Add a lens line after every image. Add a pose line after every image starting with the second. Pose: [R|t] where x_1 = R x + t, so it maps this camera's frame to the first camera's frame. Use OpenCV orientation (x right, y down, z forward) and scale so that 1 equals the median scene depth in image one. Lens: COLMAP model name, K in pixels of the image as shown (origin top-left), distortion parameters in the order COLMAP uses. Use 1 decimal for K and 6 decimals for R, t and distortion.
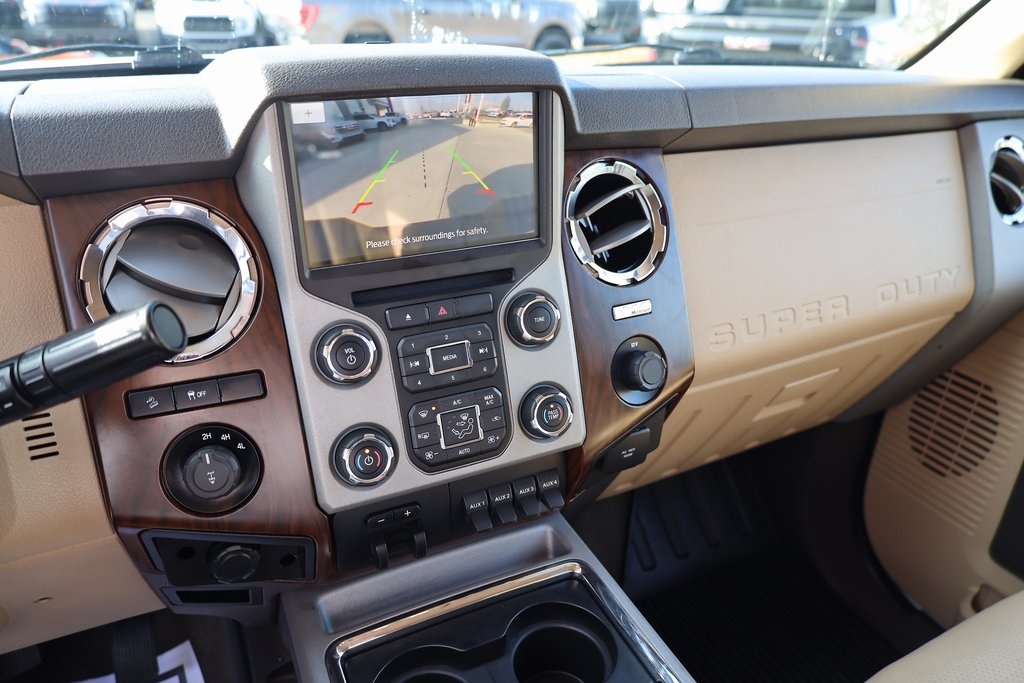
lens RADIAL K [[694.3, 0, 518.3], [0, 694.3, 336.2], [0, 0, 1]] dist [0.009485, -0.018835]
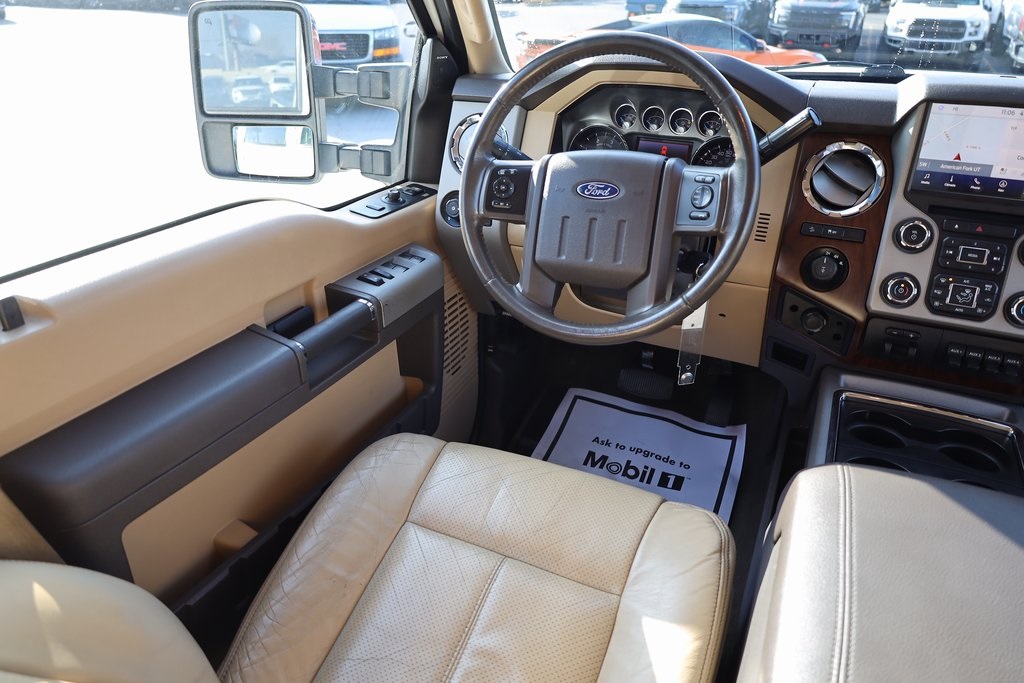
lens RADIAL K [[694.3, 0, 512.8], [0, 694.3, 342.1], [0, 0, 1]] dist [0.009485, -0.018835]
pose [[0.624698, 0.342779, -0.701609, 0.470624], [-0.339028, 0.928458, 0.151745, 0.353337], [0.703429, 0.143070, 0.696217, -0.986616]]
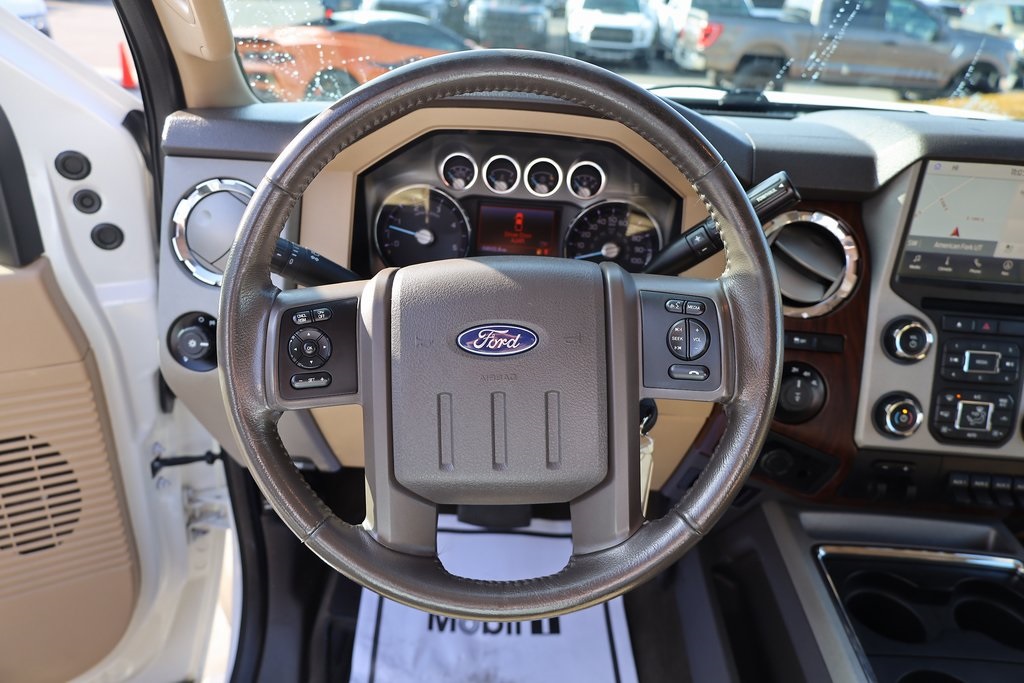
lens RADIAL K [[694.3, 0, 527.4], [0, 694.3, 348.2], [0, 0, 1]] dist [0.009485, -0.018835]
pose [[0.879099, 0.244242, -0.409305, -0.314295], [-0.246693, 0.967917, 0.047737, 0.149909], [0.407833, 0.059007, 0.911148, -0.527994]]
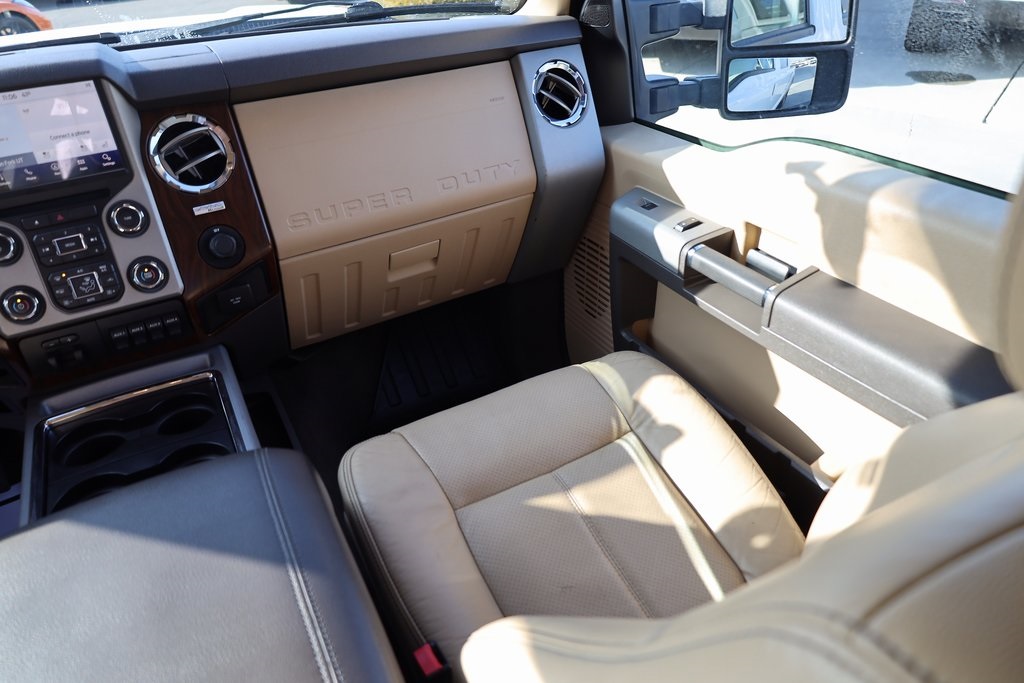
lens RADIAL K [[694.3, 0, 511.3], [0, 694.3, 341.7], [0, 0, 1]] dist [0.009485, -0.018835]
pose [[0.996869, -0.079065, 0.001398, 0.931644], [0.078220, 0.988512, 0.129328, 0.126786], [-0.011607, -0.128814, 0.991601, -0.708291]]
